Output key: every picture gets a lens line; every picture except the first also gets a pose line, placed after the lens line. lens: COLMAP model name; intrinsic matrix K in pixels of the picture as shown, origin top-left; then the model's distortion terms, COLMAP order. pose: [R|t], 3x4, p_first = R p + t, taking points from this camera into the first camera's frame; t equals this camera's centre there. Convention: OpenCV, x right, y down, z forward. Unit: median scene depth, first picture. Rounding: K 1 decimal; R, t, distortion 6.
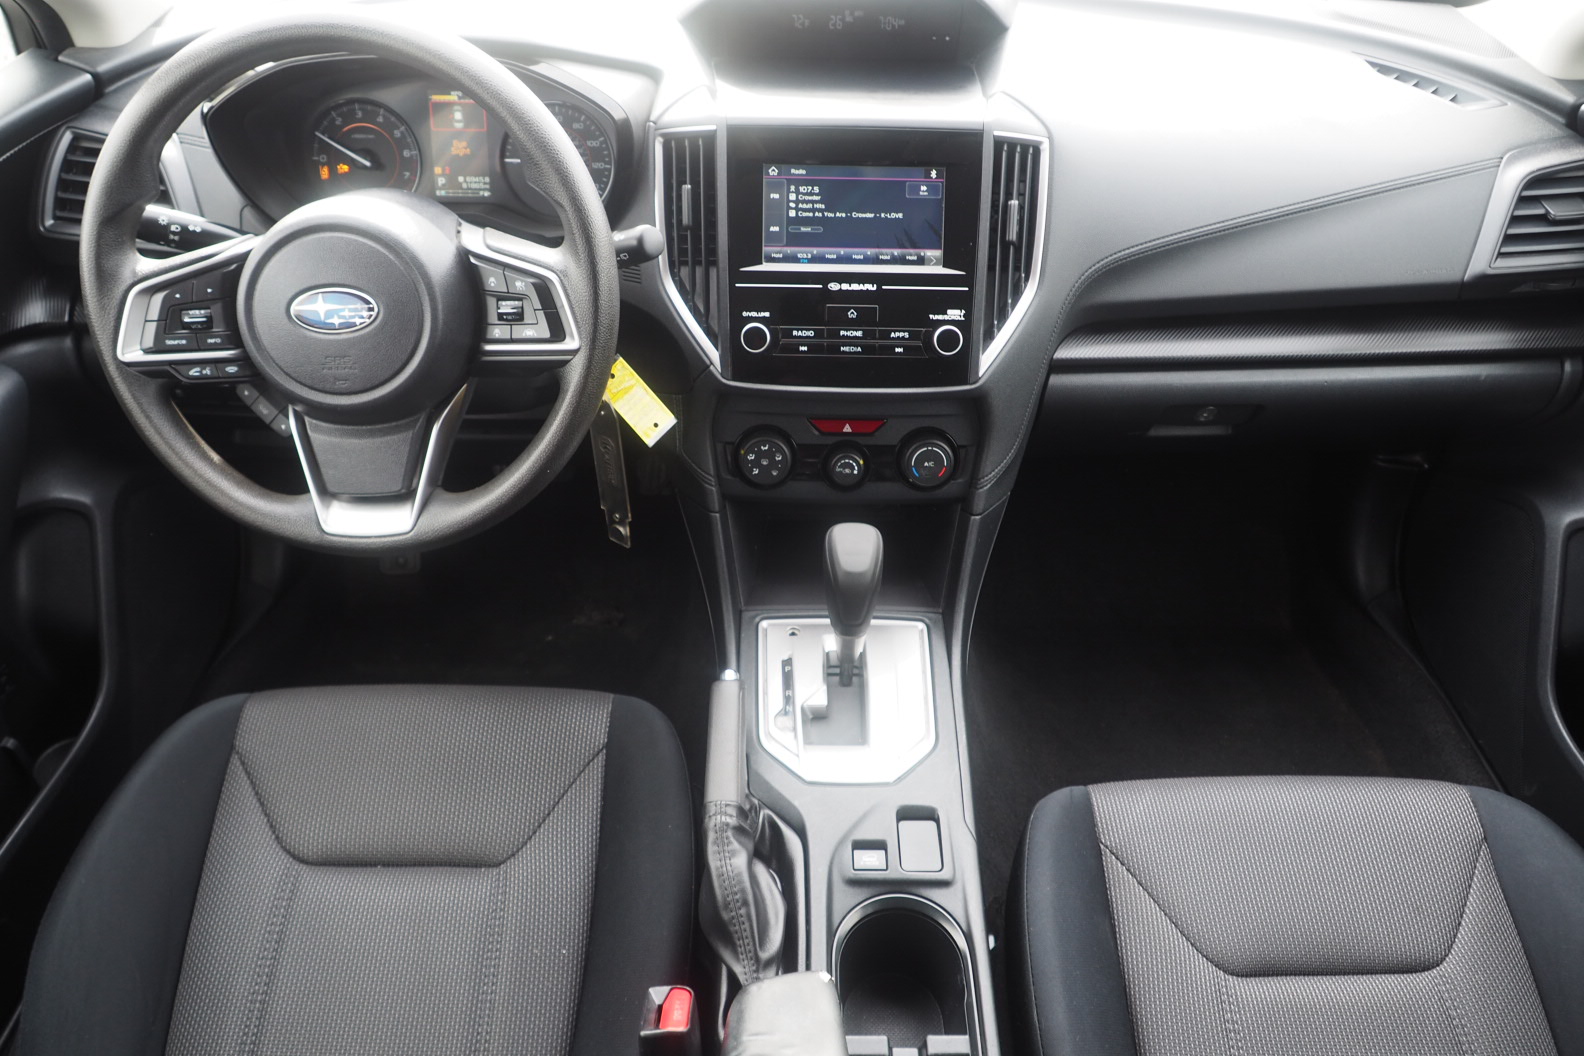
lens RADIAL K [[1124.7, 0, 797.8], [0, 1124.7, 530.5], [0, 0, 1]] dist [-0.024705, -0.000999]
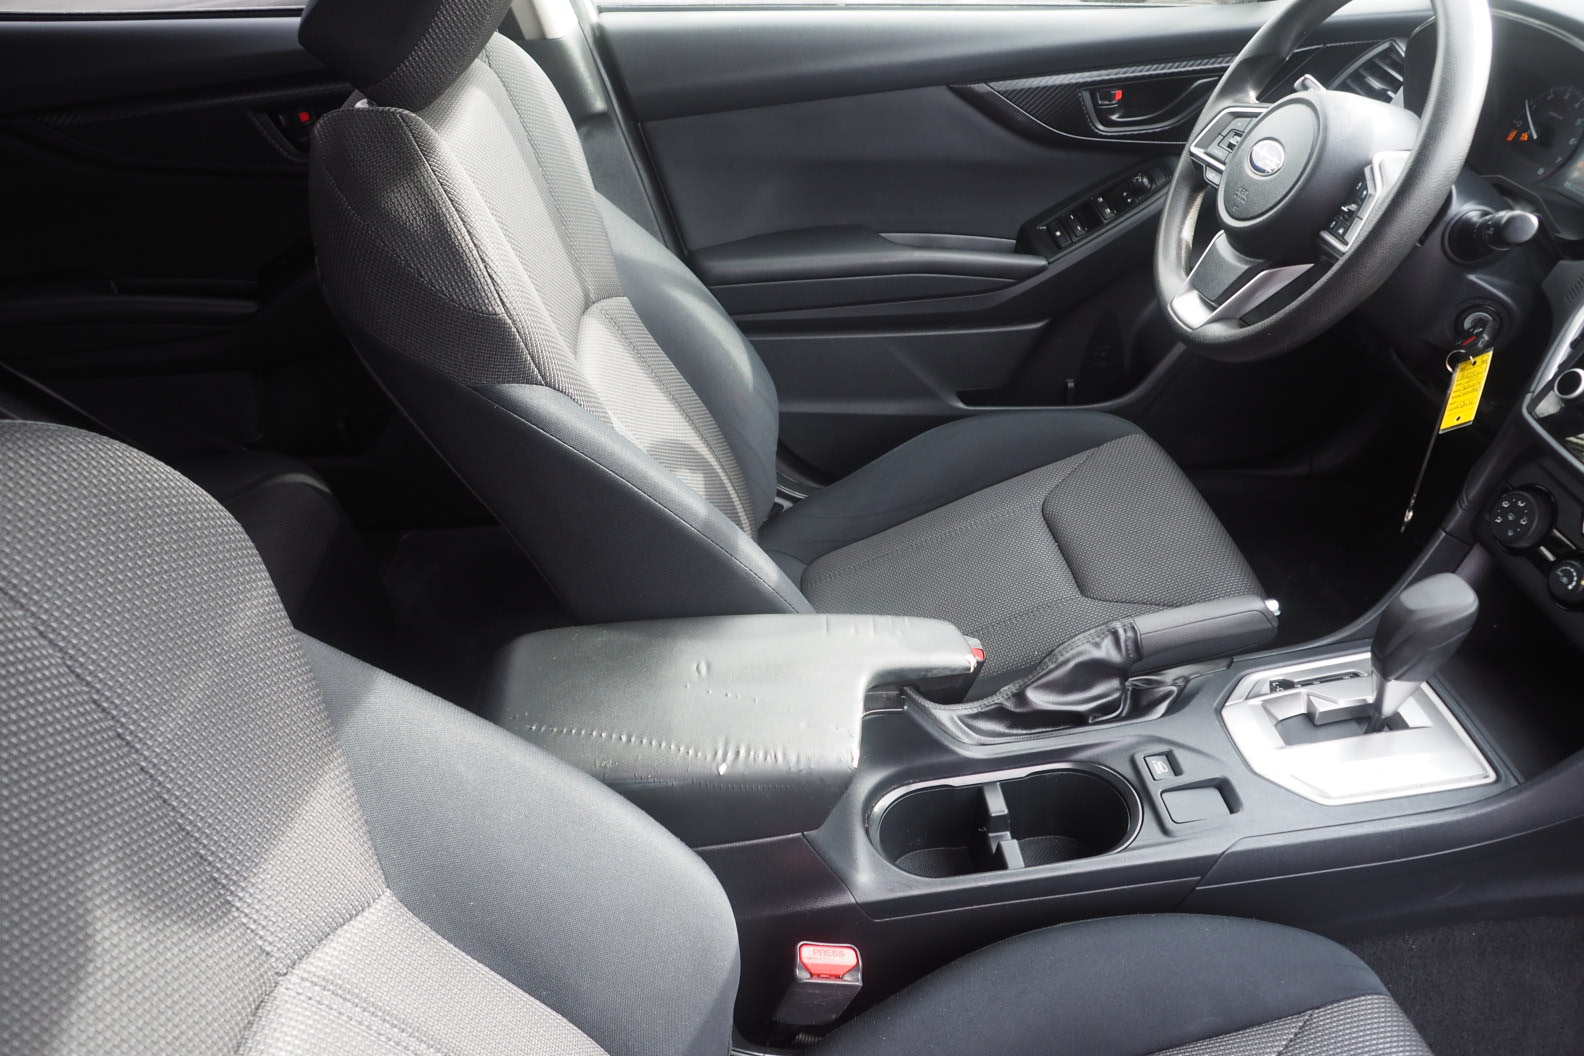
lens RADIAL K [[1124.7, 0, 800.1], [0, 1124.7, 528.3], [0, 0, 1]] dist [-0.024705, -0.000999]
pose [[0.096067, 0.559452, -0.823277, 0.713335], [-0.597138, 0.694128, 0.402011, -0.078376], [0.796365, 0.452990, 0.400753, 0.190139]]
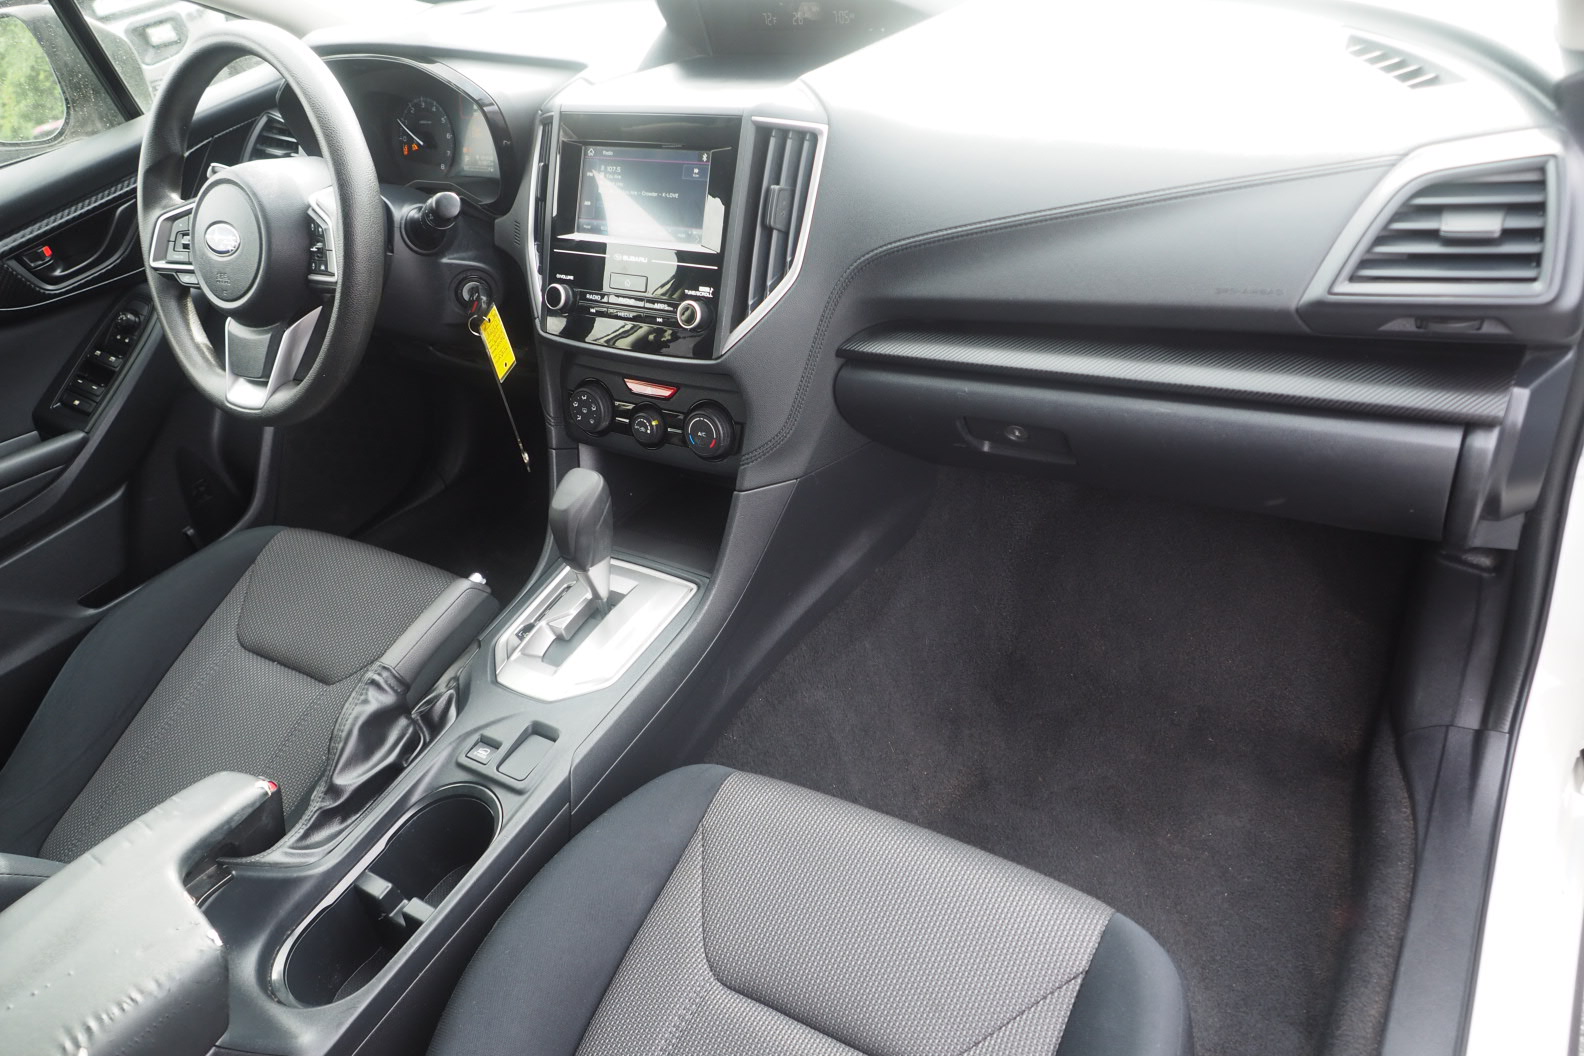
lens RADIAL K [[1124.7, 0, 802.3], [0, 1124.7, 527.6], [0, 0, 1]] dist [-0.024705, -0.000999]
pose [[0.836673, 0.190176, -0.513626, 0.805184], [-0.196854, 0.979532, 0.042016, -0.038649], [0.511104, 0.065956, 0.856985, 0.164909]]
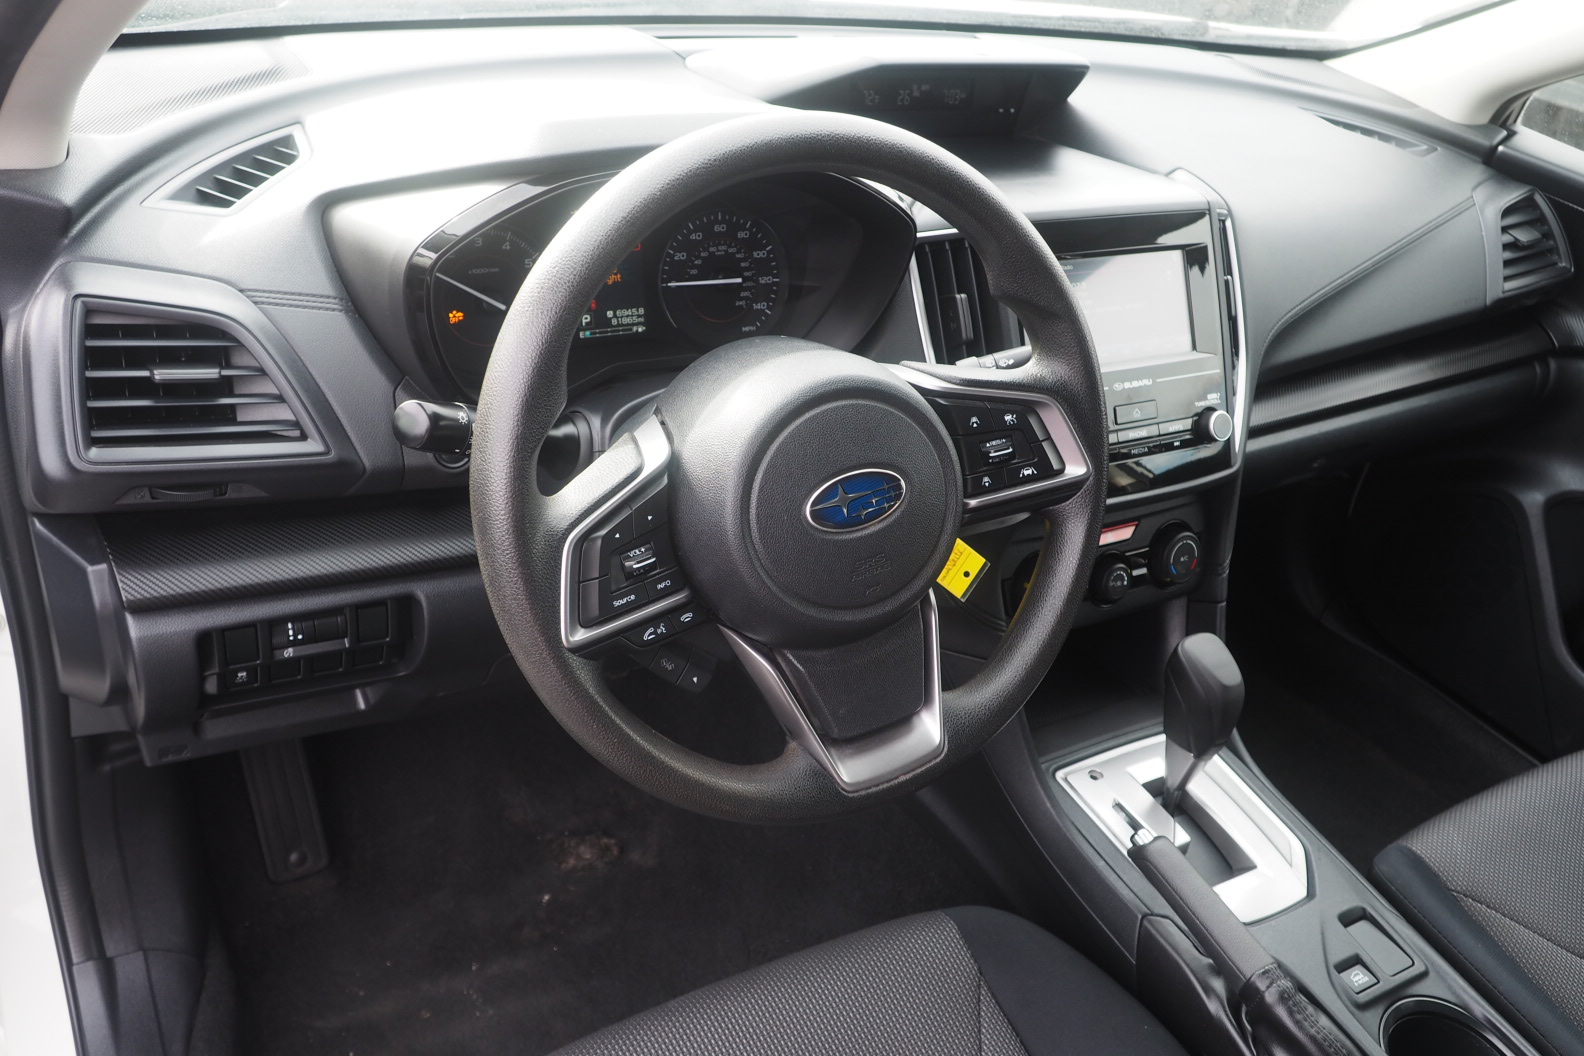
lens RADIAL K [[1341.1, 0, 805.9], [0, 1341.1, 536.5], [0, 0, 1]] dist [-0.024036, 0.011427]
pose [[0.863696, -0.184675, 0.468961, -0.721691], [0.221670, 0.974817, -0.024375, -0.128065], [-0.452650, 0.125007, 0.882882, 0.170160]]
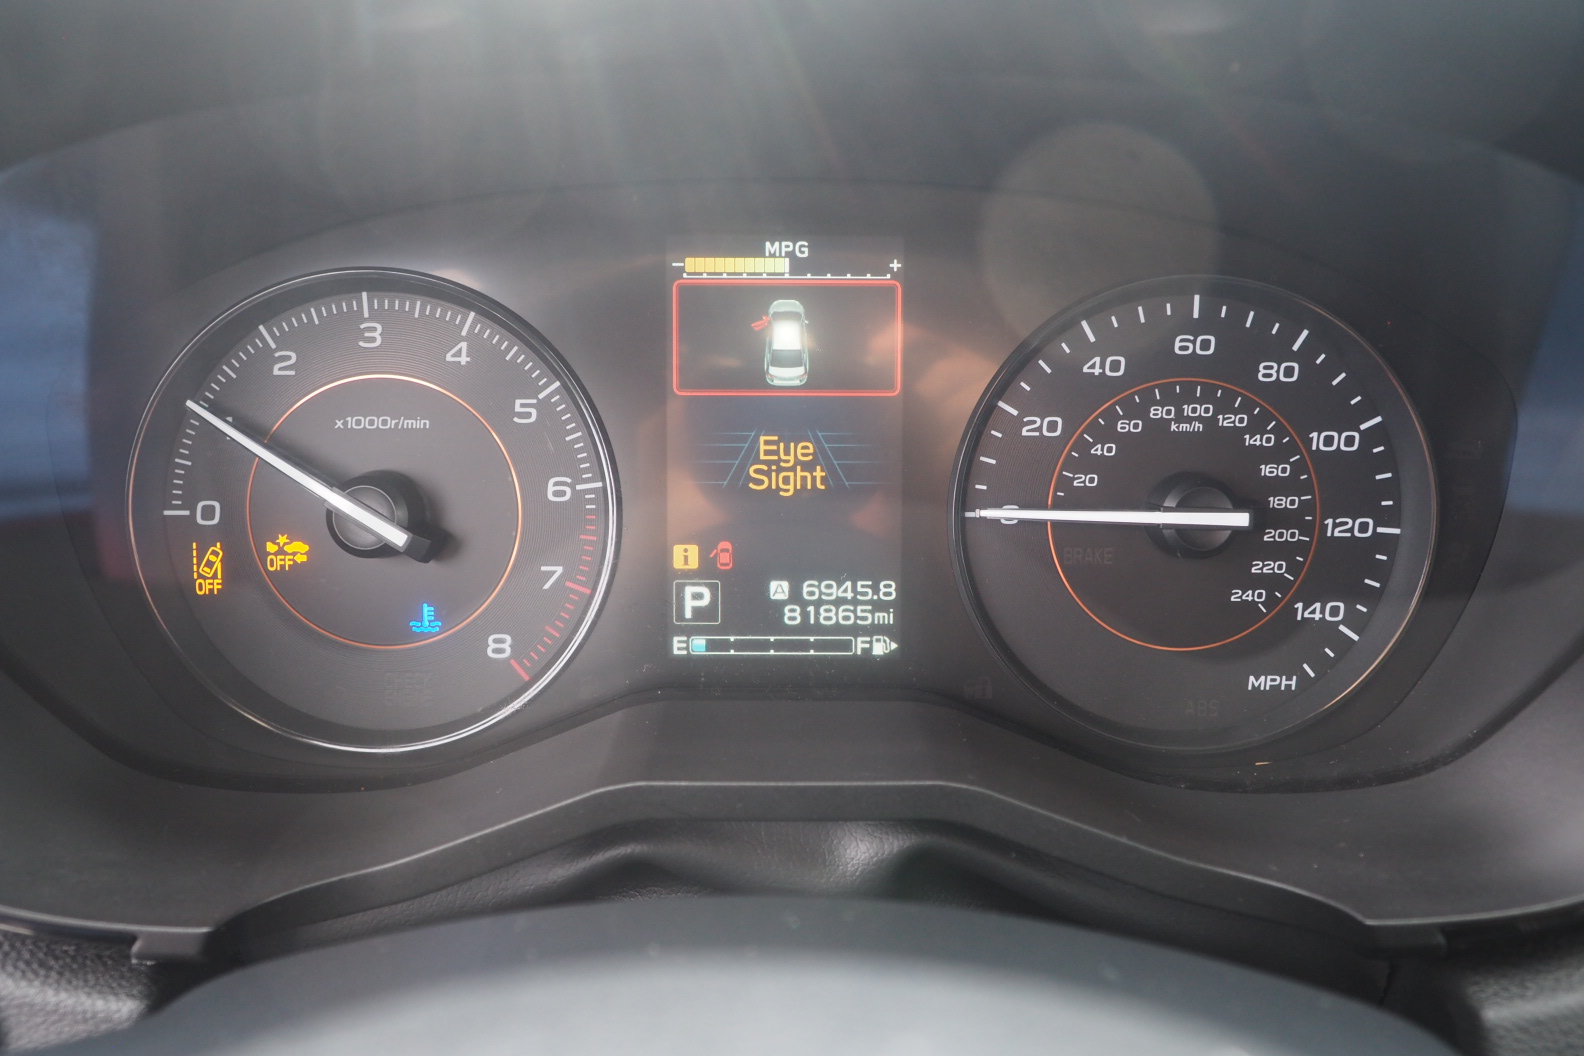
lens RADIAL K [[1341.1, 0, 765.1], [0, 1341.1, 542.1], [0, 0, 1]] dist [-0.024036, 0.011427]
pose [[0.999869, -0.016179, 0.000867, -0.341594], [0.015841, 0.964920, -0.262064, -0.279517], [0.003403, 0.262043, 0.965050, 0.810276]]
